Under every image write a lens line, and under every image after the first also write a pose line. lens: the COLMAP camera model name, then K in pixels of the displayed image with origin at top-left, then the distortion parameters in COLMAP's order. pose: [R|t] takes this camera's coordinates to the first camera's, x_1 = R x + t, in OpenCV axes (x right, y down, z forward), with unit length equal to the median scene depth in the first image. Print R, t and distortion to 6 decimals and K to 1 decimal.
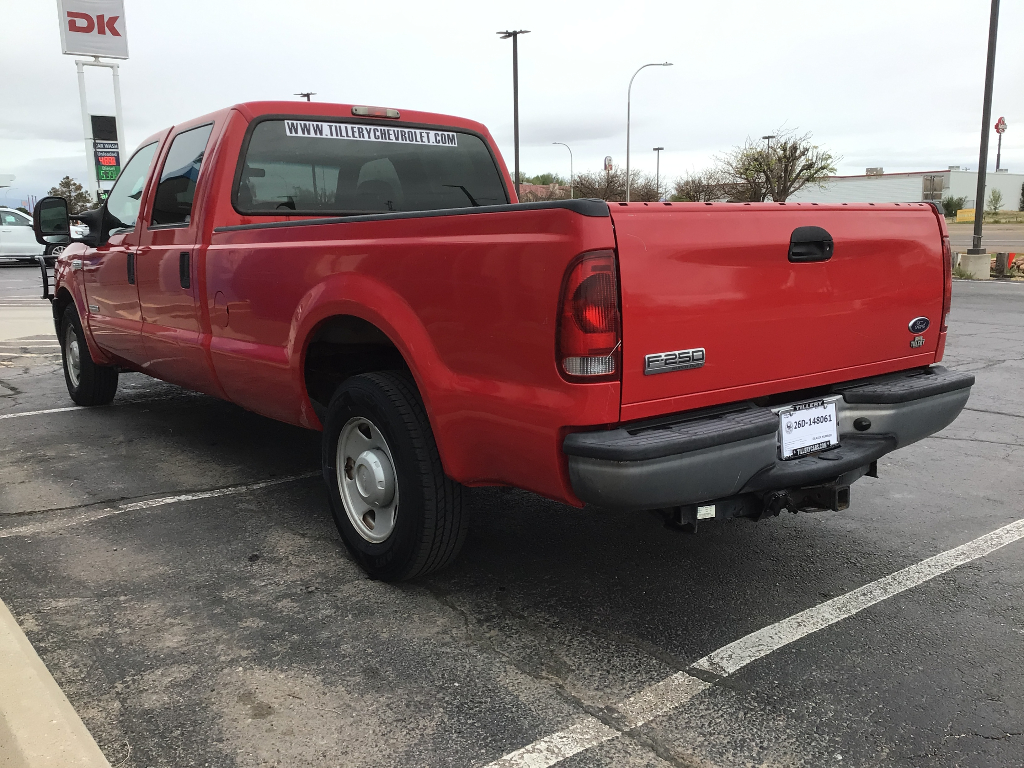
lens RADIAL K [[910.5, 0, 505.2], [0, 910.5, 382.4], [0, 0, 1]] dist [0.051022, -0.015700]
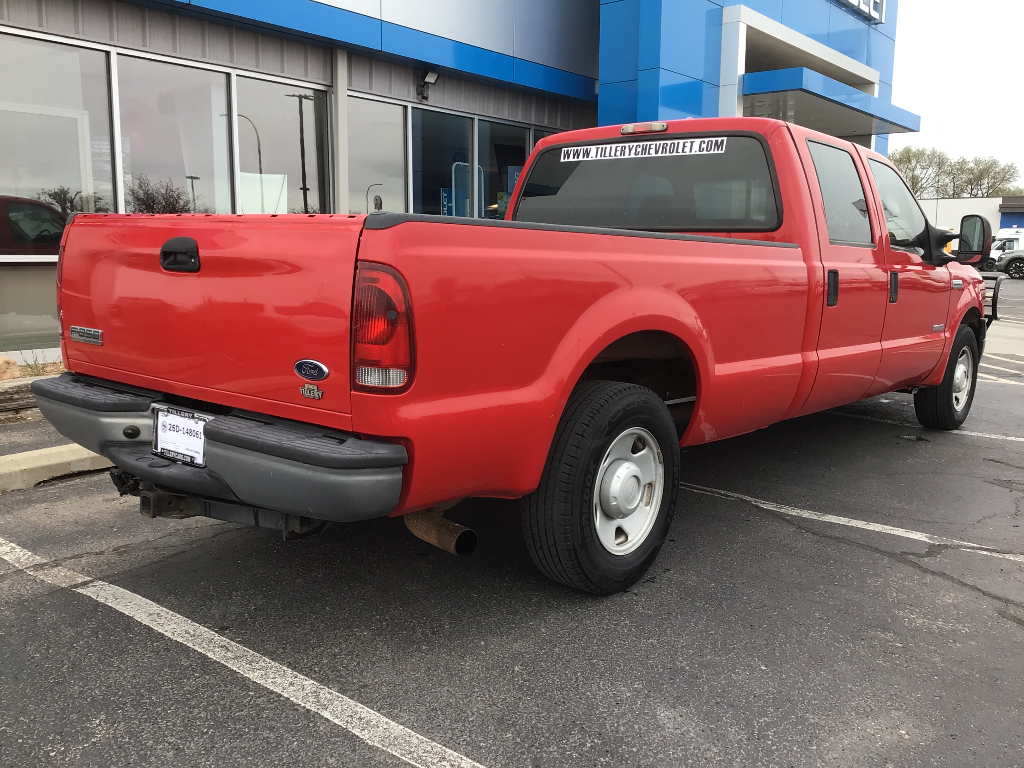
lens RADIAL K [[910.5, 0, 504.5], [0, 910.5, 379.7], [0, 0, 1]] dist [0.051022, -0.015700]
pose [[0.214082, 0.156356, -0.964221, 0.848335], [-0.180866, 0.976383, 0.118171, -0.120424], [0.959925, 0.149096, 0.237306, 0.673044]]
